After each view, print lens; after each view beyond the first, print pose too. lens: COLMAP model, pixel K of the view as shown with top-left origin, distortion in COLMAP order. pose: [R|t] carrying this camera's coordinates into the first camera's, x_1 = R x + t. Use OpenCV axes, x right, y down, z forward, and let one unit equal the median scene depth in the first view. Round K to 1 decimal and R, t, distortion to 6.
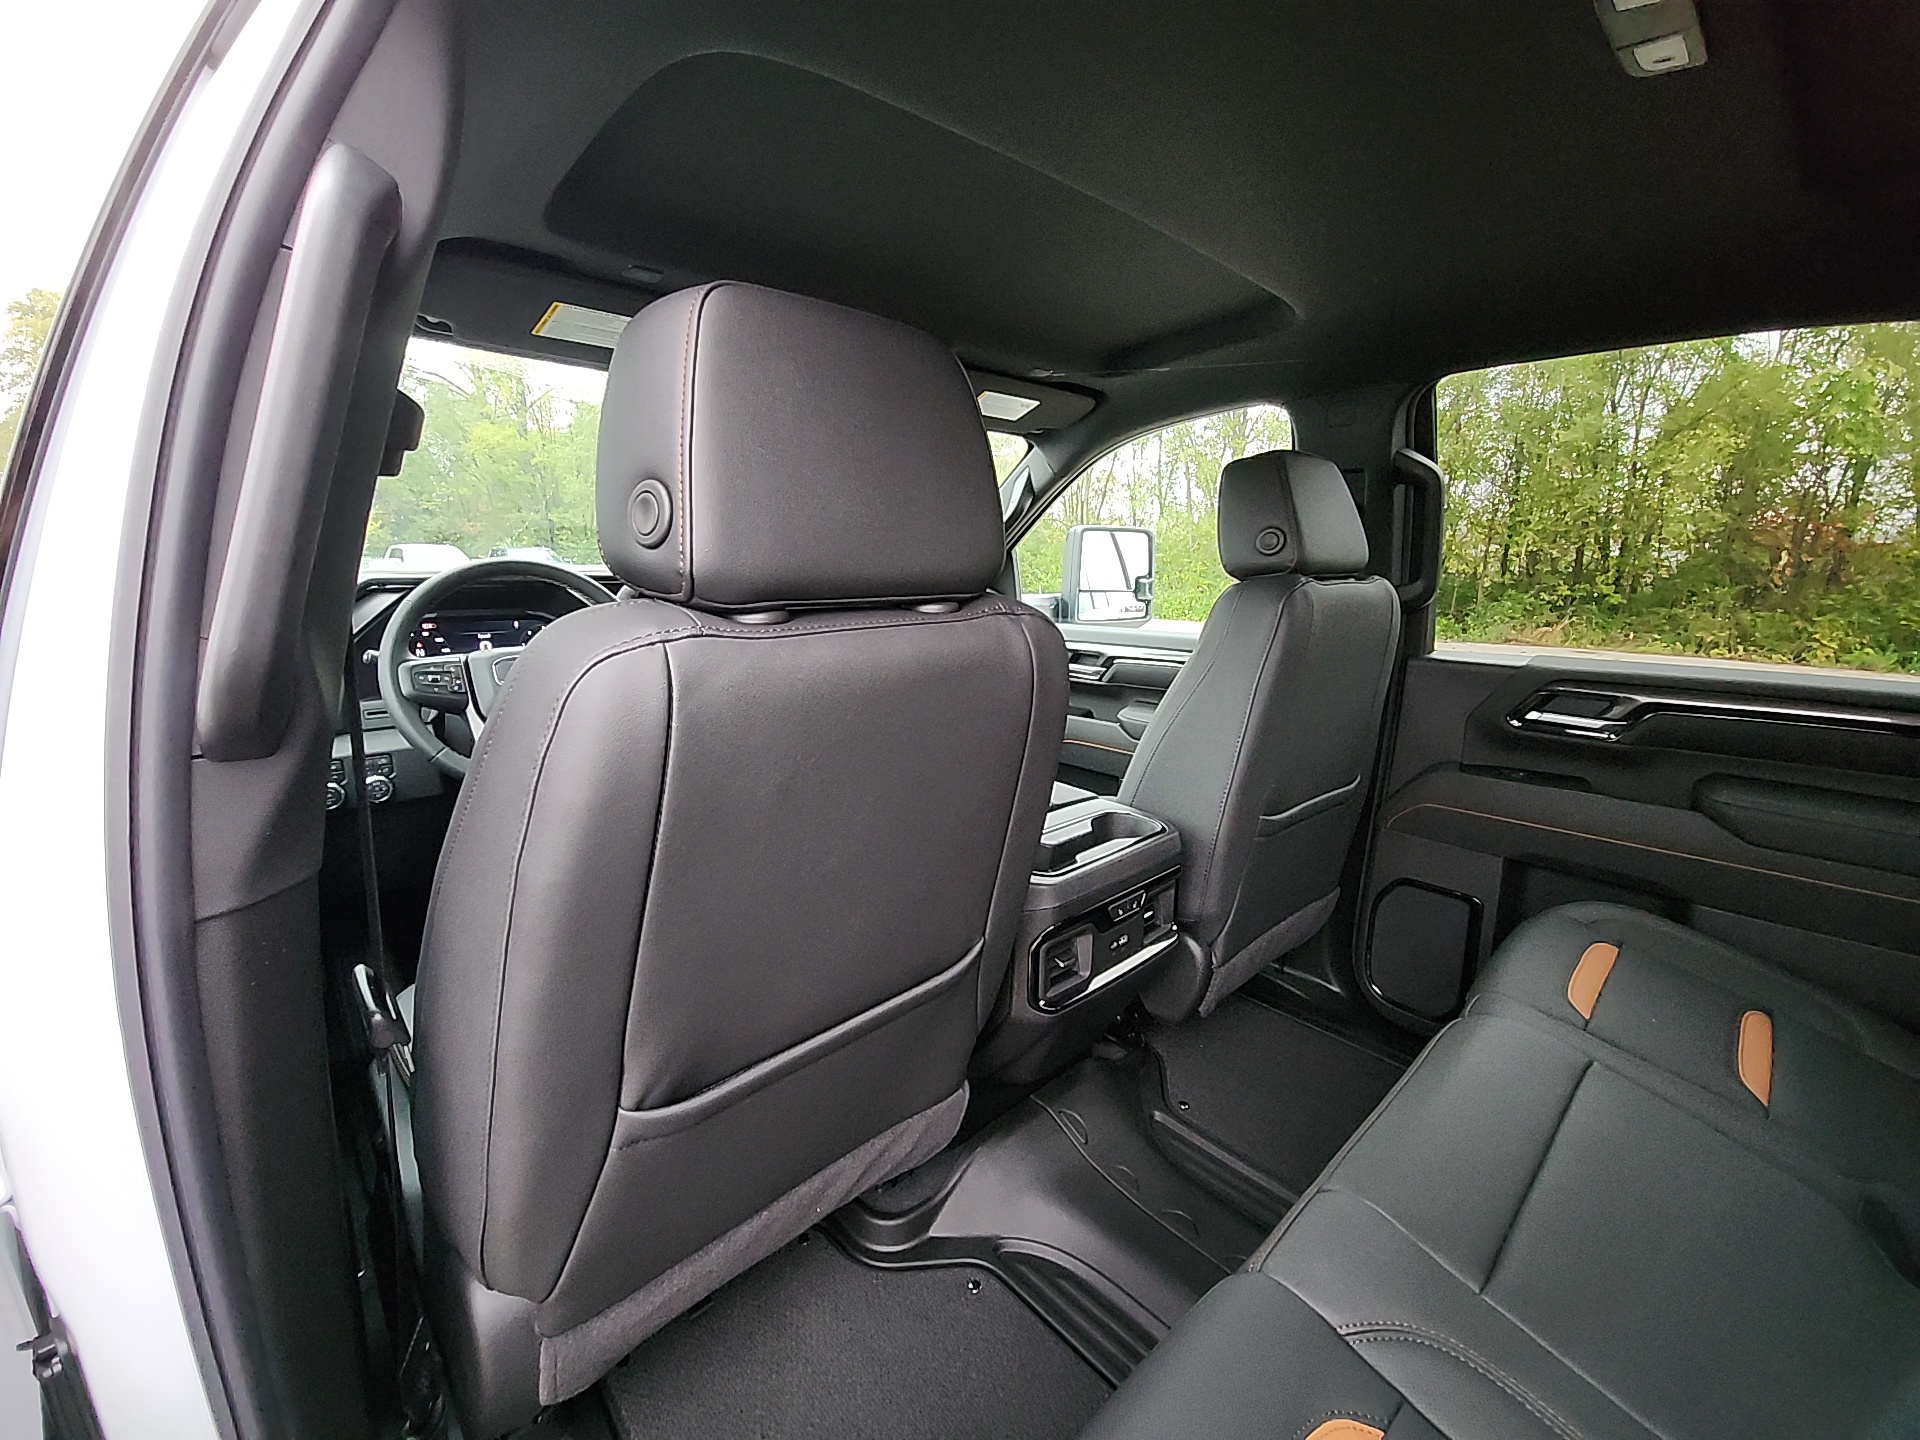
lens RADIAL K [[774.1, 0, 952.6], [0, 774.1, 698.4], [0, 0, 1]] dist [0.010623, -0.007880]
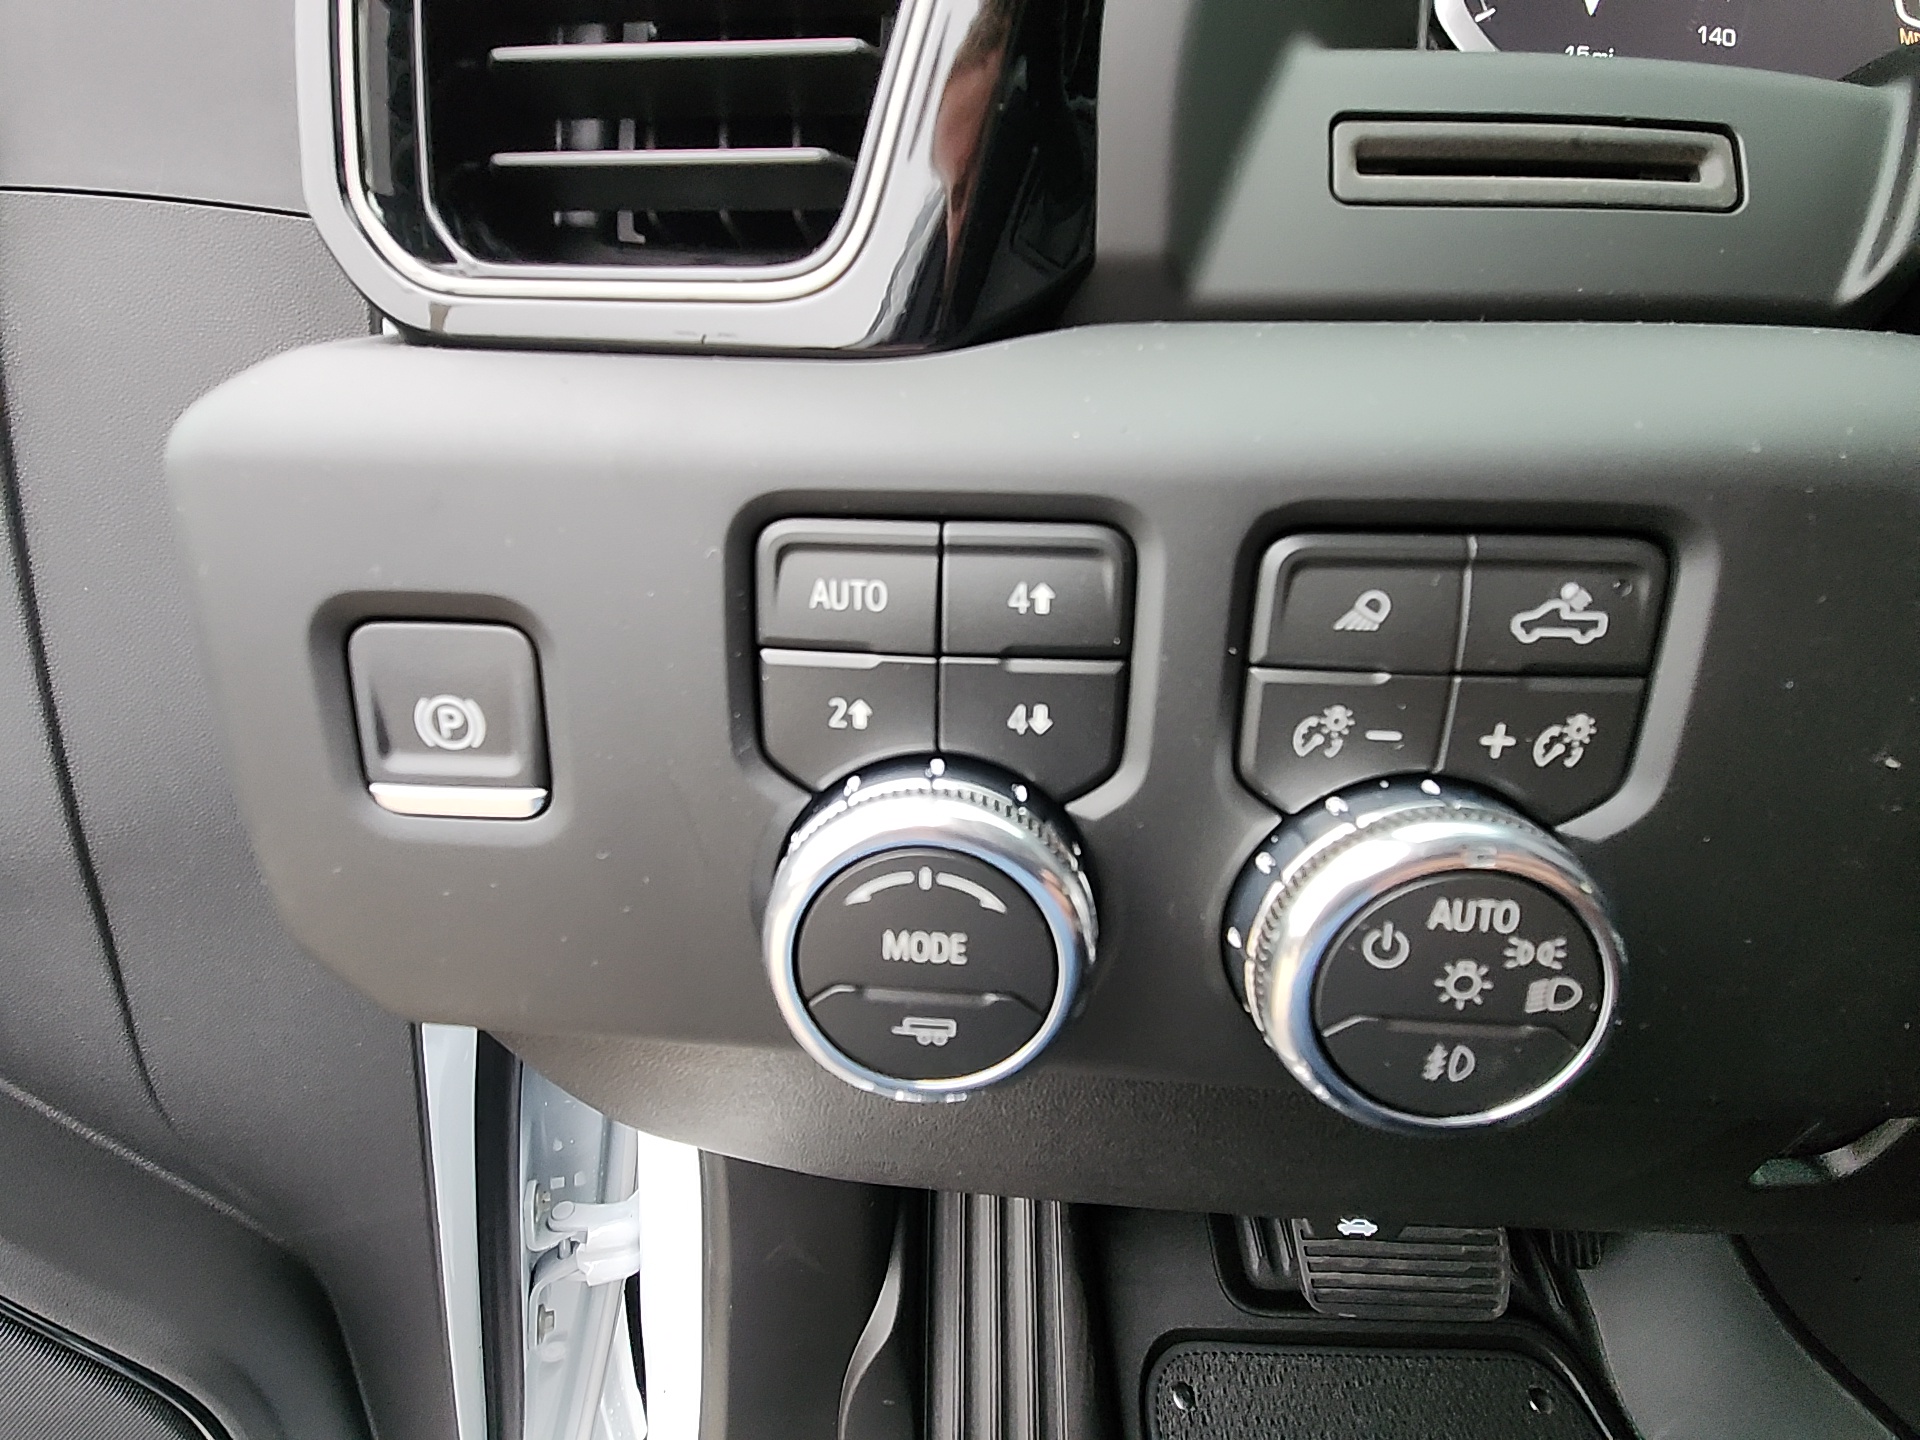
lens RADIAL K [[774.1, 0, 971.2], [0, 774.1, 715.7], [0, 0, 1]] dist [0.010623, -0.007880]
pose [[0.732700, 0.200706, -0.650283, -0.647198], [-0.134077, 0.979367, 0.151206, 0.076864], [0.667214, -0.023600, 0.744492, 0.809448]]
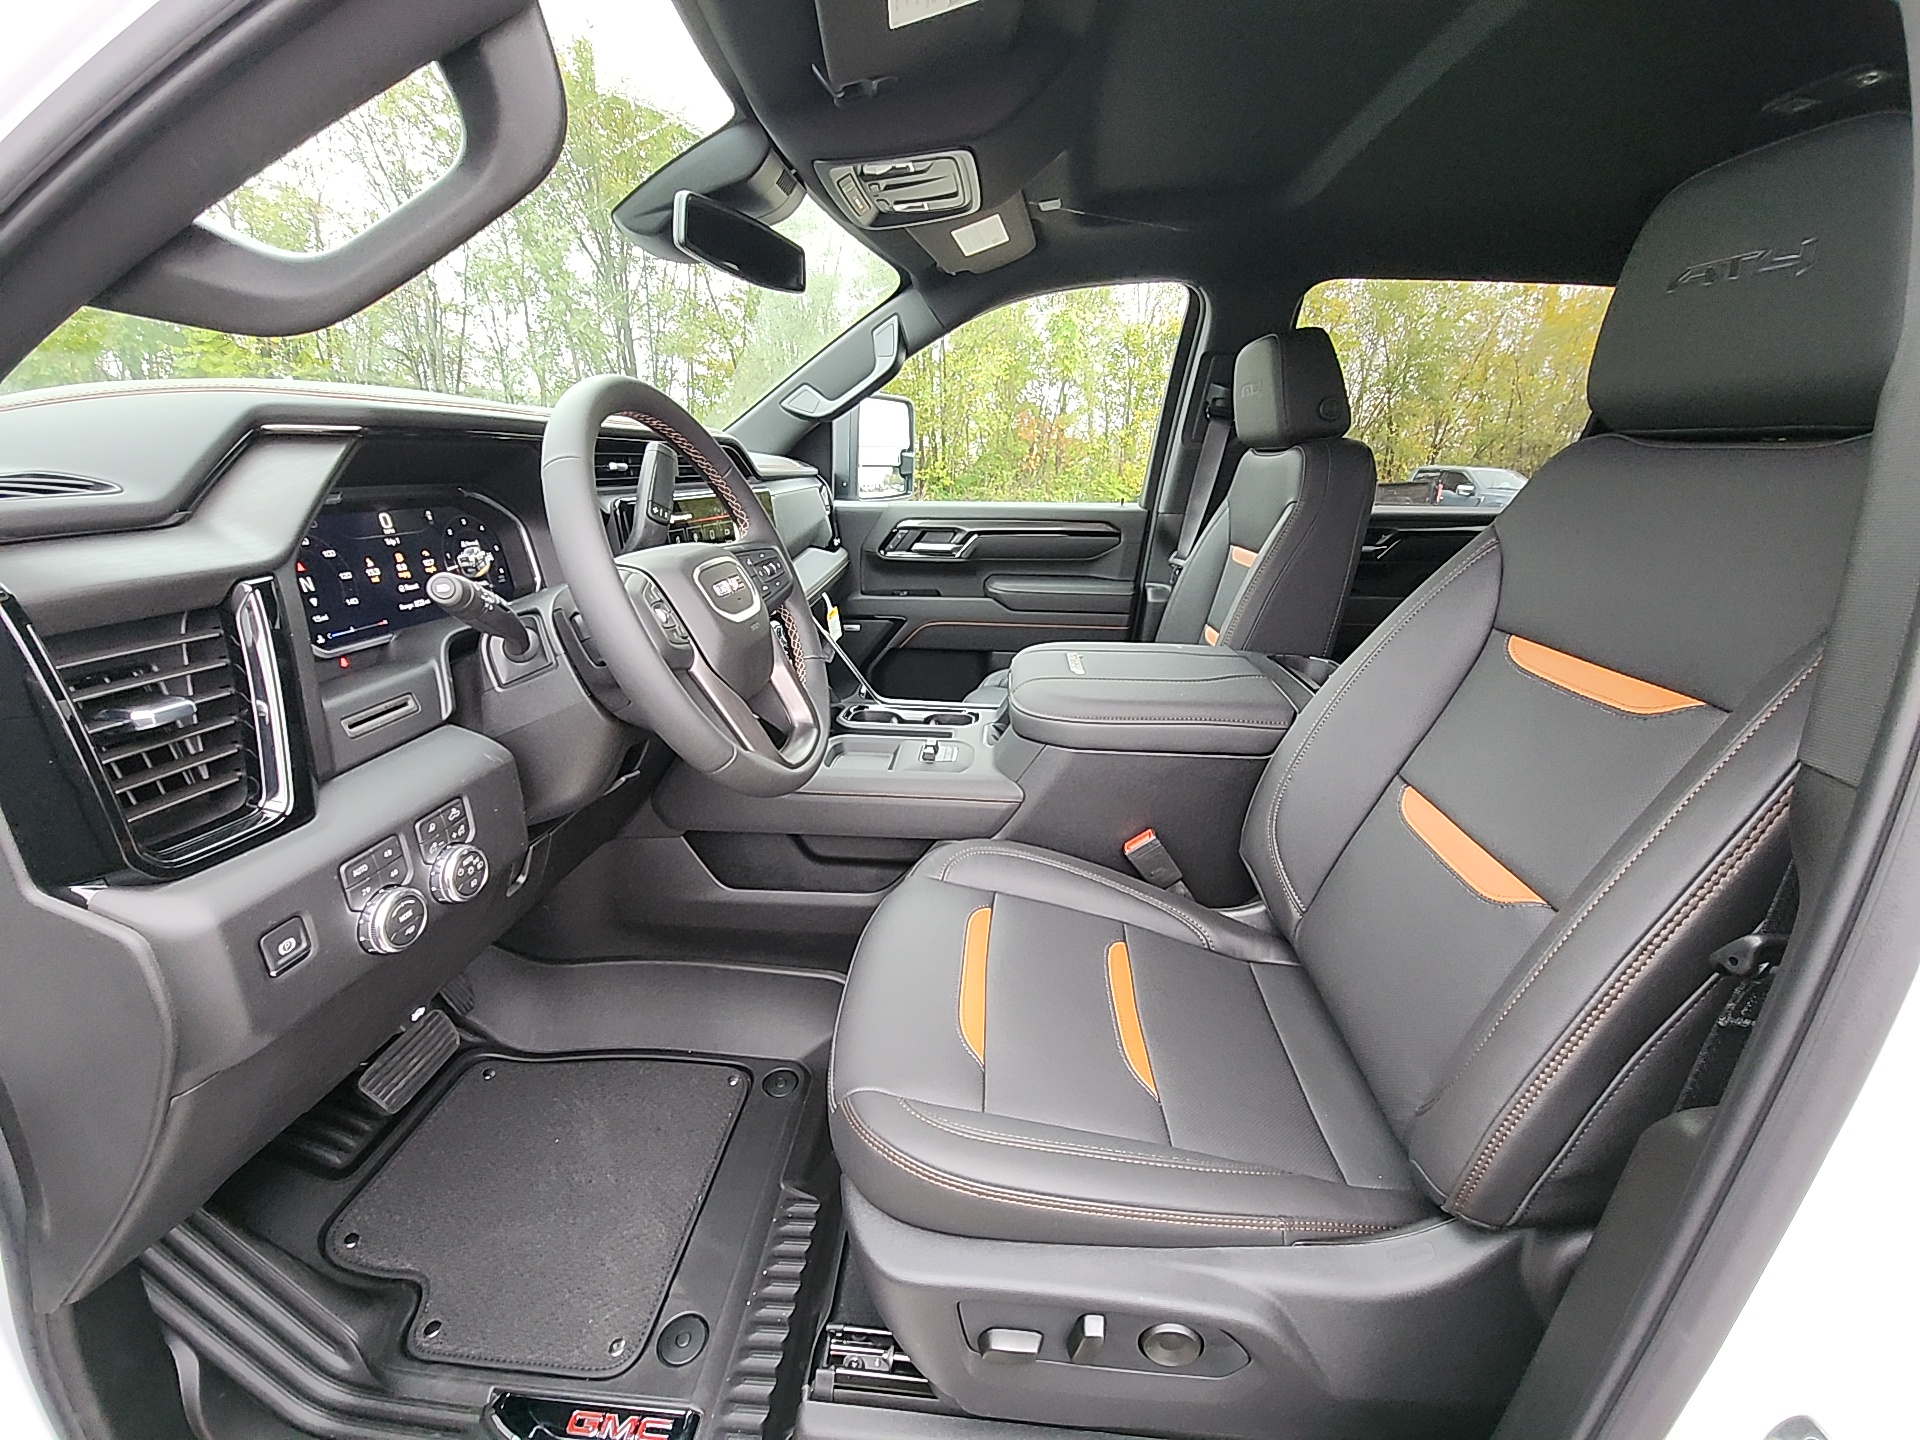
lens RADIAL K [[774.1, 0, 953.4], [0, 774.1, 698.8], [0, 0, 1]] dist [0.010623, -0.007880]
pose [[0.727470, -0.198157, 0.656902, -0.721612], [0.105246, 0.978286, 0.178551, -0.034854], [-0.678019, -0.060754, 0.732529, 0.407702]]
